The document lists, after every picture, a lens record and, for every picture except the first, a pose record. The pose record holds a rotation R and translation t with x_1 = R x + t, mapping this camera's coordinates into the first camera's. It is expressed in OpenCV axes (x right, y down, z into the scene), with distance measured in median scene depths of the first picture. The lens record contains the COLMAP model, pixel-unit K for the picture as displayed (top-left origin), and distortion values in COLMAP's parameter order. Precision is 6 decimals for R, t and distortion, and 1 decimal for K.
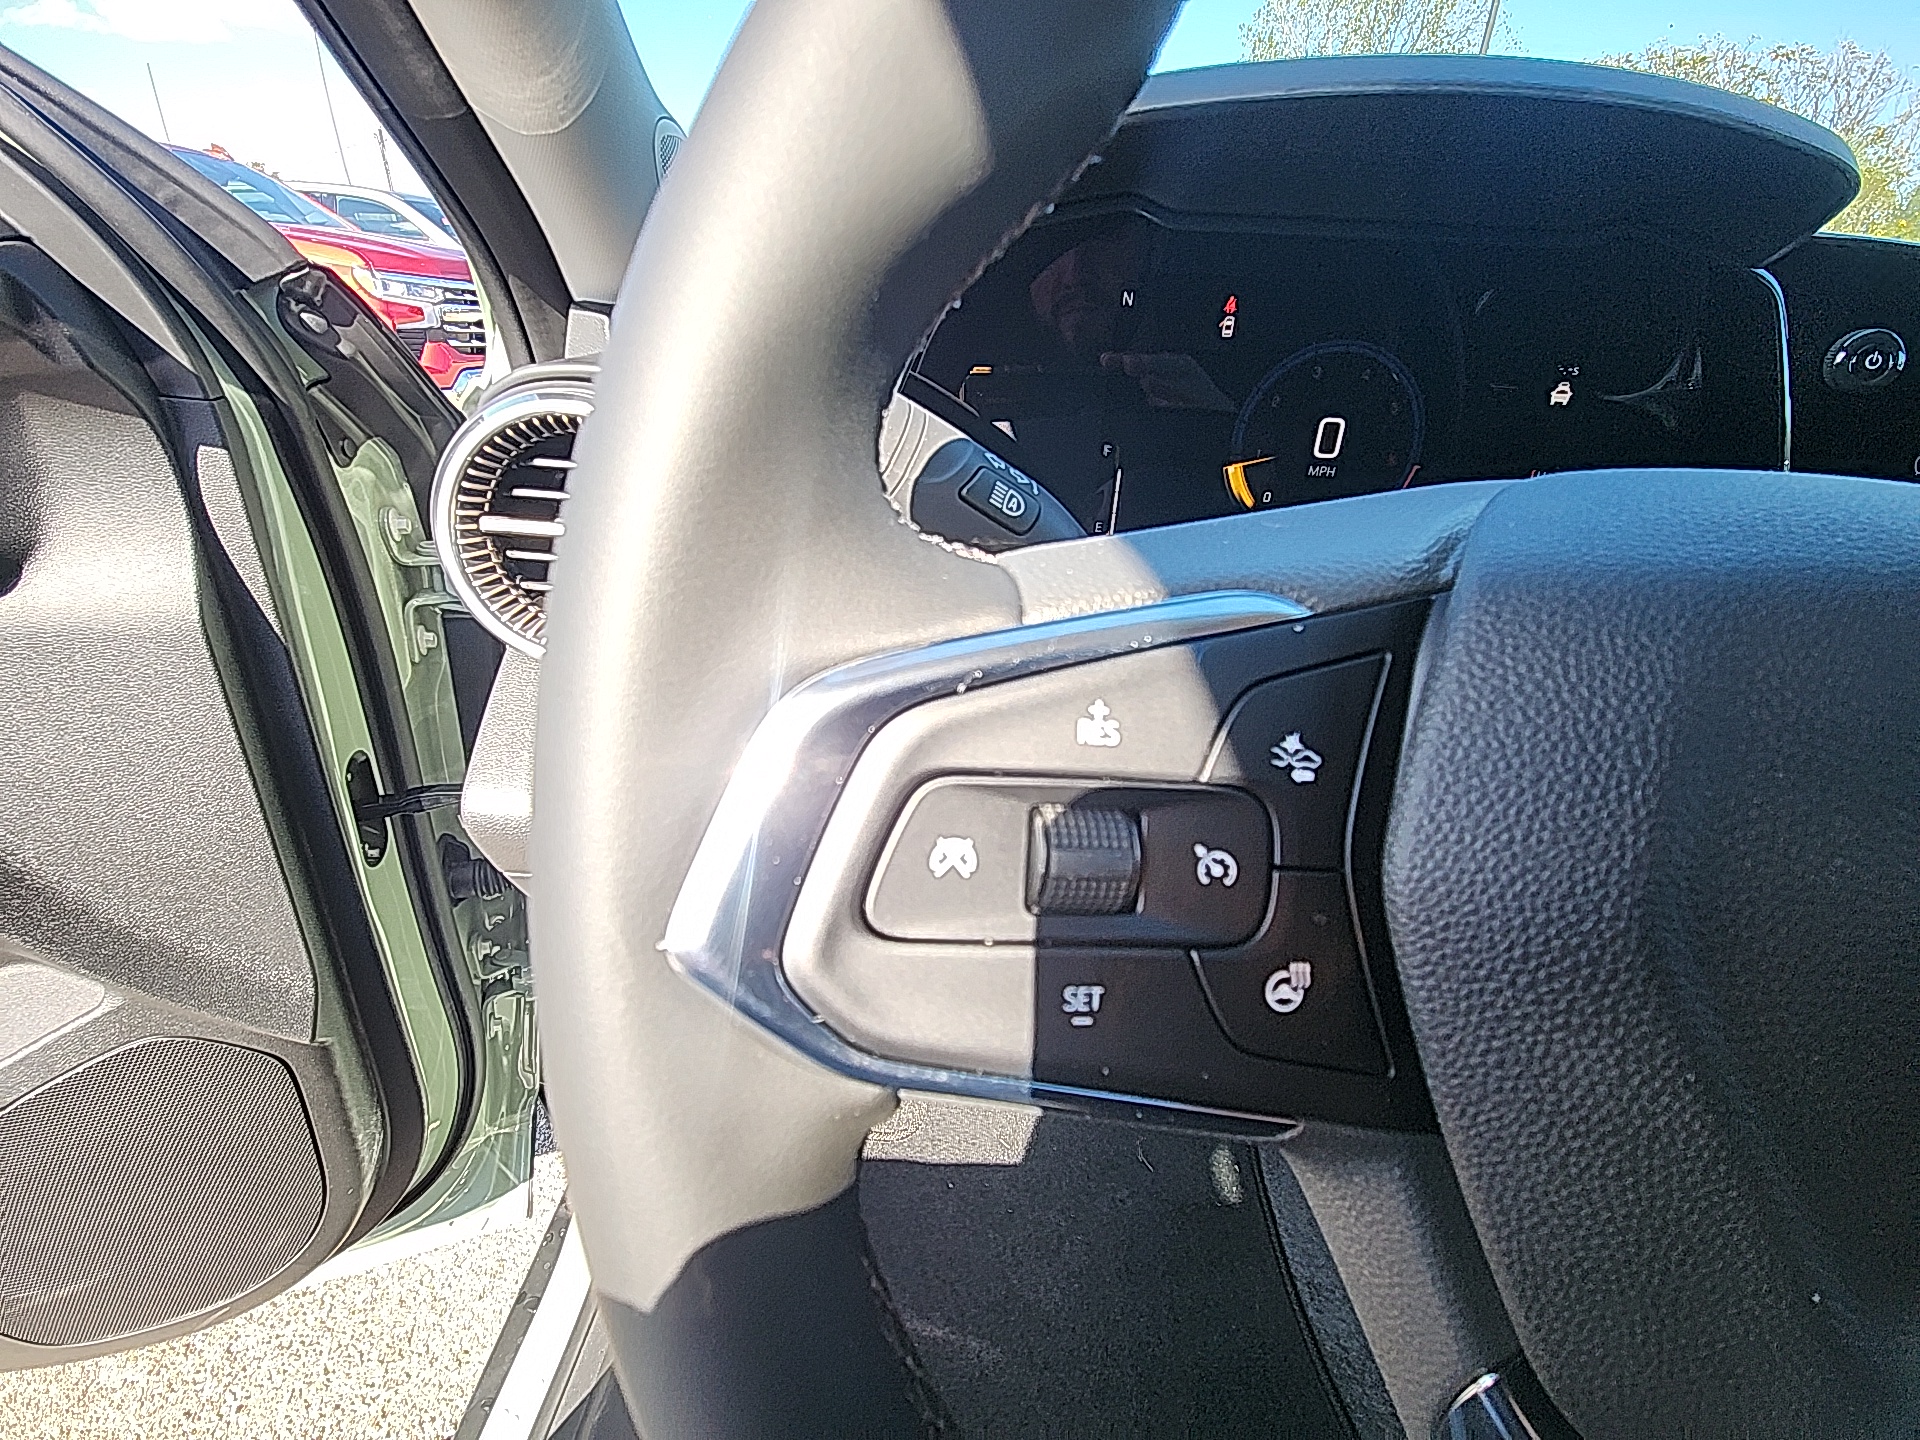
lens RADIAL K [[775.1, 0, 946.8], [0, 775.1, 695.6], [0, 0, 1]] dist [0.032709, -0.023668]
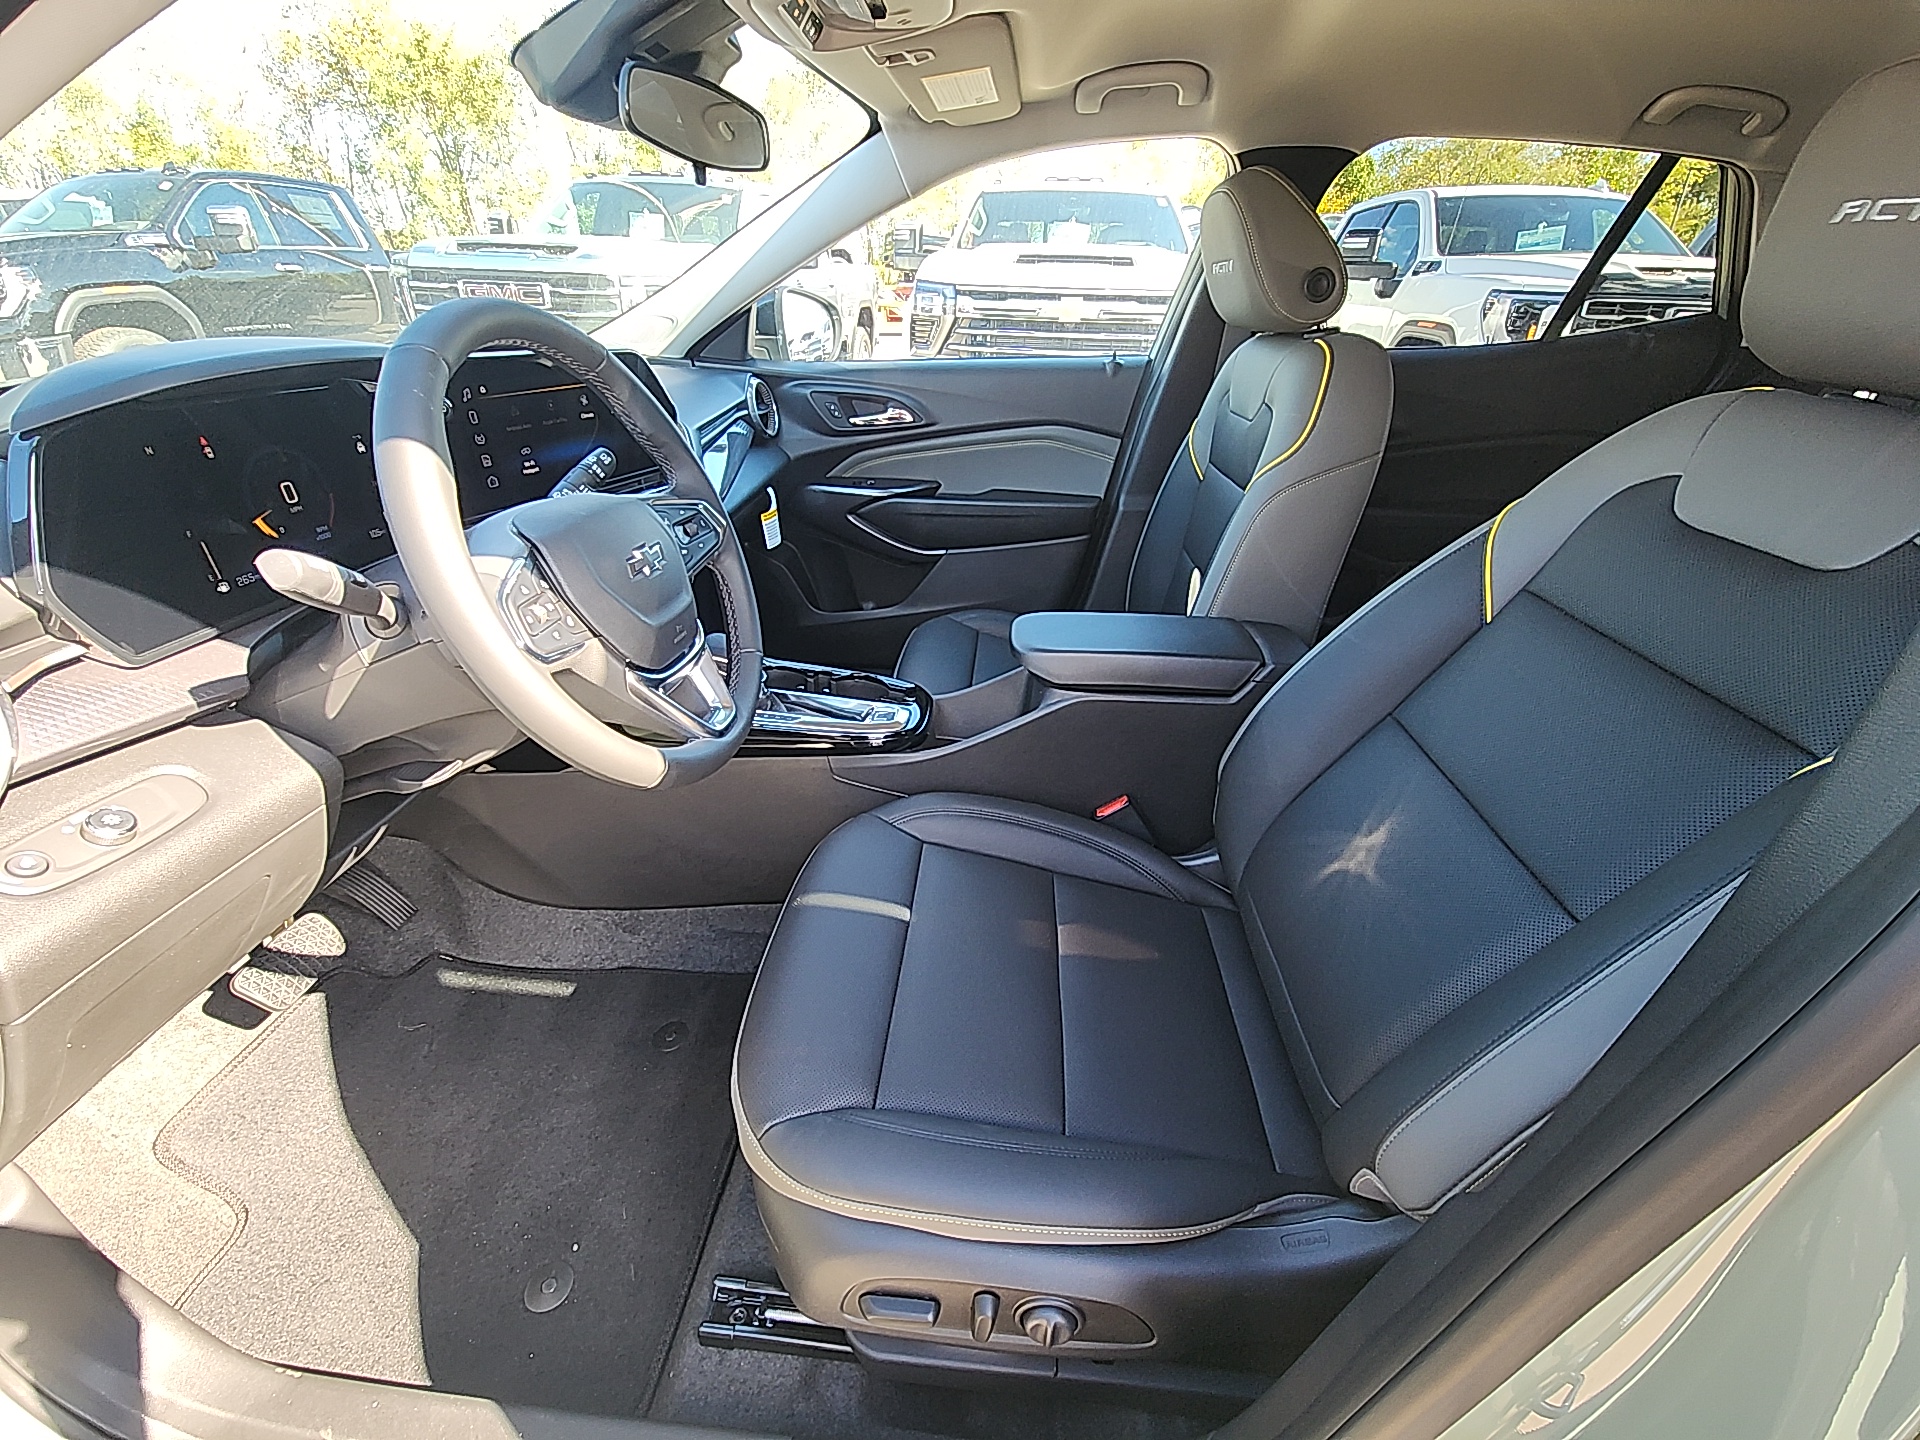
lens RADIAL K [[757.5, 0, 949.1], [0, 757.5, 702.8], [0, 0, 1]] dist [0.036480, -0.023595]
pose [[0.032855, -0.506172, 0.861807, -0.881802], [0.410658, 0.792961, 0.450081, -0.065882], [-0.911197, 0.339120, 0.233917, -0.491040]]
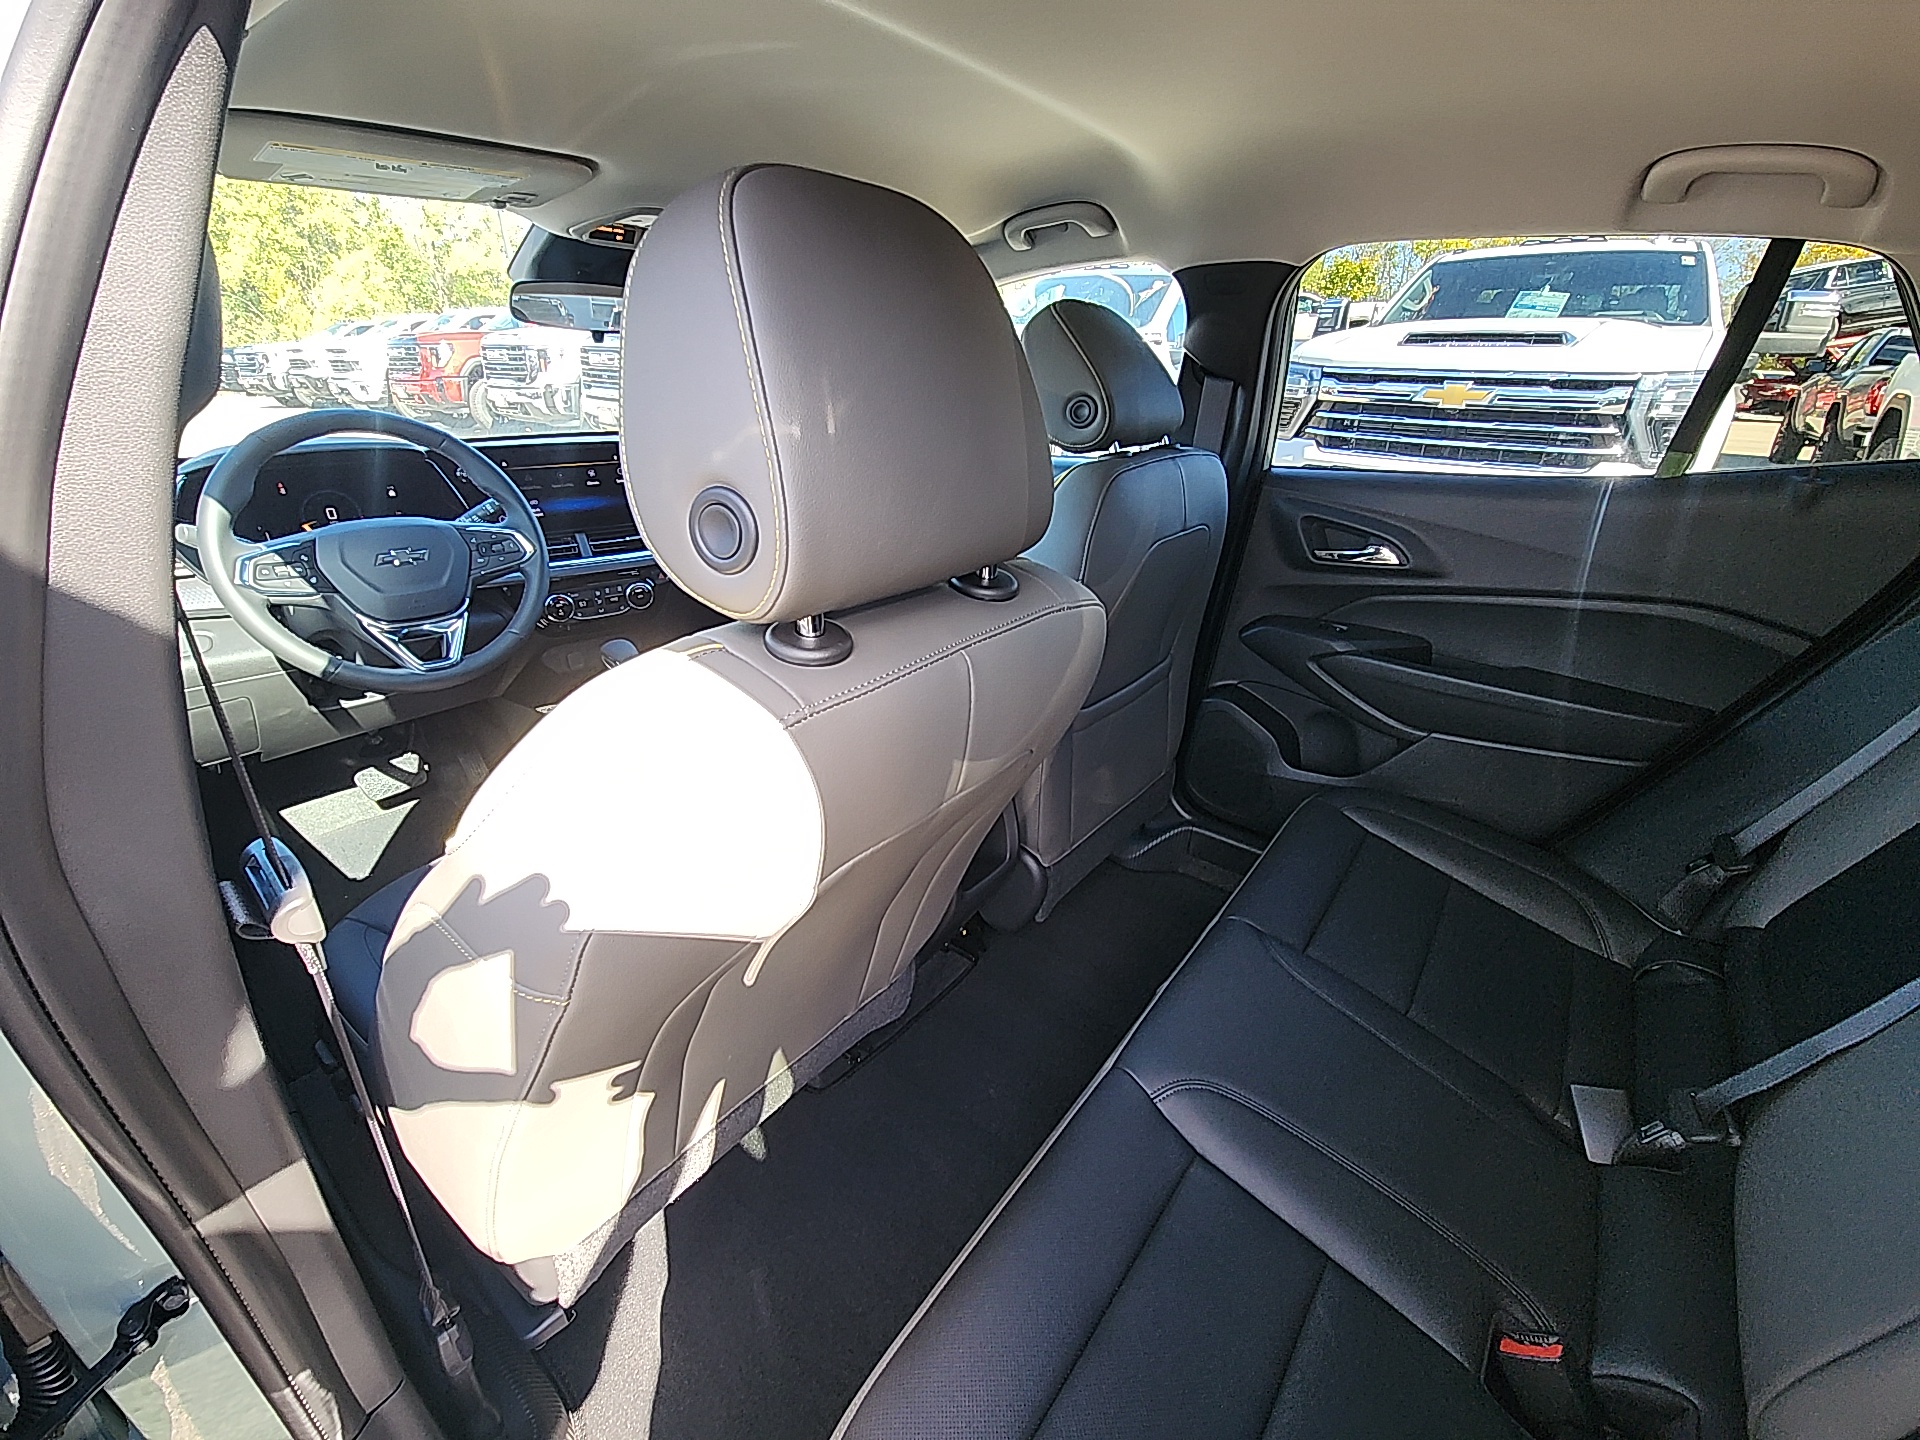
lens RADIAL K [[770.7, 0, 945.2], [0, 770.7, 706.3], [0, 0, 1]] dist [0.001011, -0.000081]
pose [[0.593597, -0.364024, 0.717725, -0.495546], [0.355761, 0.918668, 0.171707, 0.597679], [-0.721857, 0.153414, 0.674824, -2.242067]]
